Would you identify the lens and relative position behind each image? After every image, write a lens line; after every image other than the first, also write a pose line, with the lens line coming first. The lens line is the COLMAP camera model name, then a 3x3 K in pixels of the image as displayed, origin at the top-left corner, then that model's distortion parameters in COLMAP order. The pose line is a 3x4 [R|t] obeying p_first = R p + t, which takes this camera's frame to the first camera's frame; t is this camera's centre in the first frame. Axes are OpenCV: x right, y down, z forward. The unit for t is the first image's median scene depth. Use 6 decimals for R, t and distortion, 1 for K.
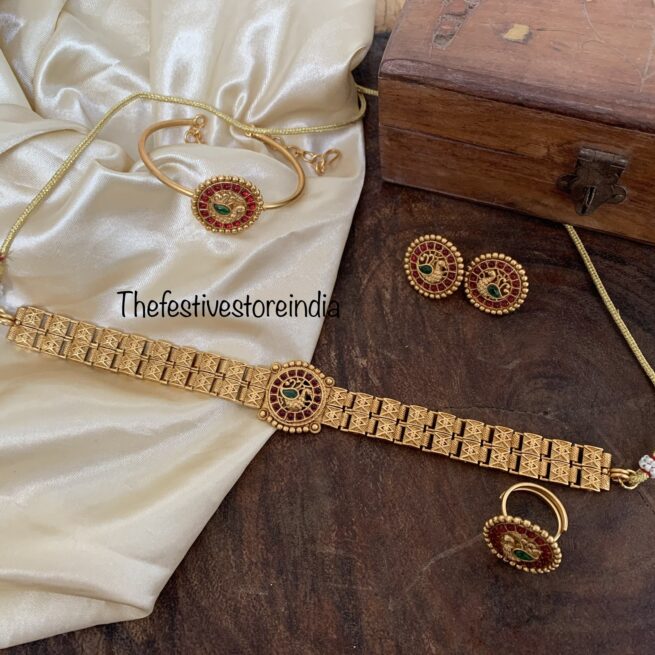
lens RADIAL K [[655.2, 0, 325.9], [0, 655.2, 307.0], [0, 0, 1]] dist [0.152004, -0.387795]
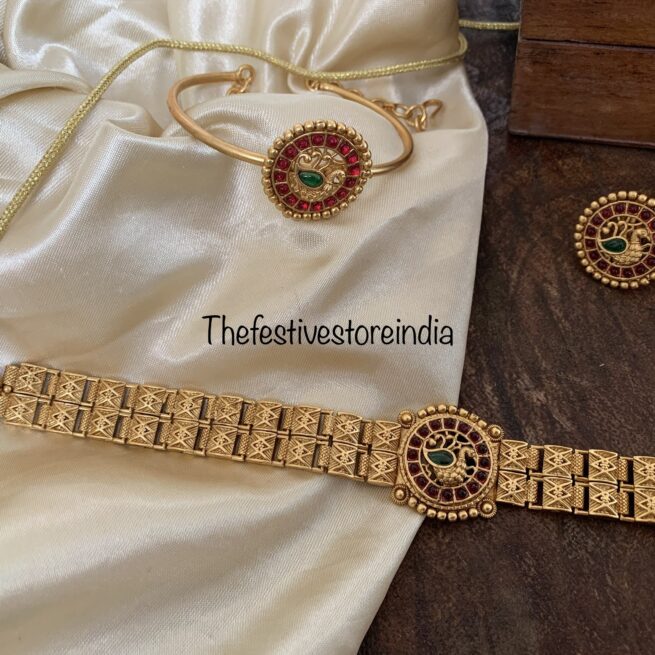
lens RADIAL K [[655.2, 0, 325.9], [0, 655.2, 307.0], [0, 0, 1]] dist [0.152004, -0.387795]
pose [[0.994655, -0.102992, 0.007392, -0.149443], [0.103241, 0.993222, -0.053394, 0.010056], [-0.001843, 0.053872, 0.998546, 0.345487]]
